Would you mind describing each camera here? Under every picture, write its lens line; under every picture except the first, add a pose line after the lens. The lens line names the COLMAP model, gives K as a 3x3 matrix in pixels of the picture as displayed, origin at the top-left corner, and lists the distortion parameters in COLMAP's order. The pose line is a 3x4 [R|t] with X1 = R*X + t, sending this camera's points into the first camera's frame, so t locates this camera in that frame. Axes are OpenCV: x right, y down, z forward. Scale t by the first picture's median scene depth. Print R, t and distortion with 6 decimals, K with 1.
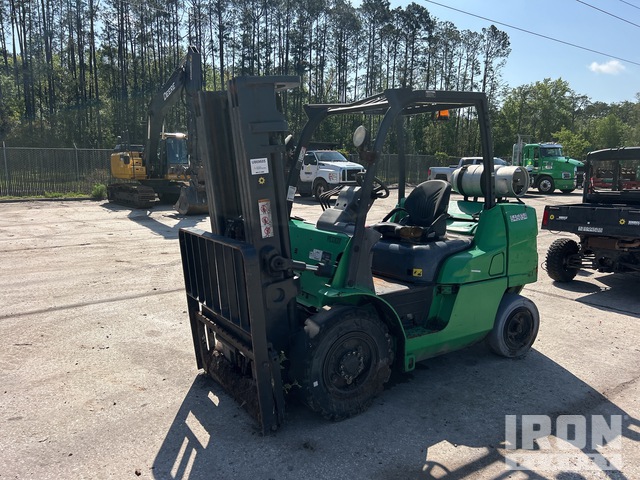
lens RADIAL K [[495.6, 0, 325.2], [0, 495.6, 236.4], [0, 0, 1]] dist [0.036888, -0.032207]
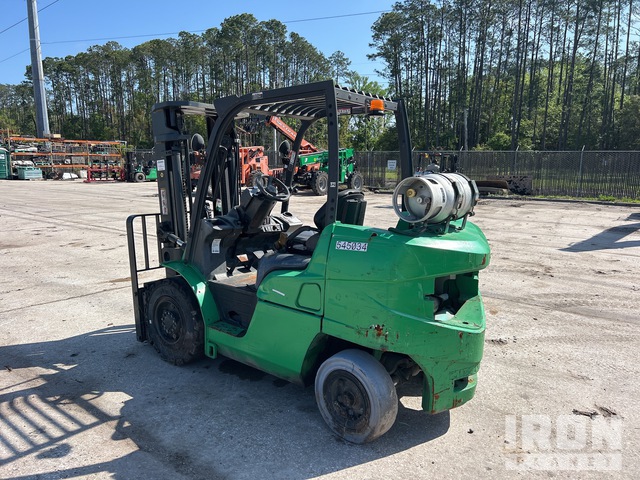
lens RADIAL K [[495.6, 0, 317.3], [0, 495.6, 242.3], [0, 0, 1]] dist [0.036888, -0.032207]
pose [[0.290014, 0.162333, -0.943154, 1.377658], [-0.156514, 0.980286, 0.120597, -0.160896], [0.944137, 0.112642, 0.309704, 0.969112]]
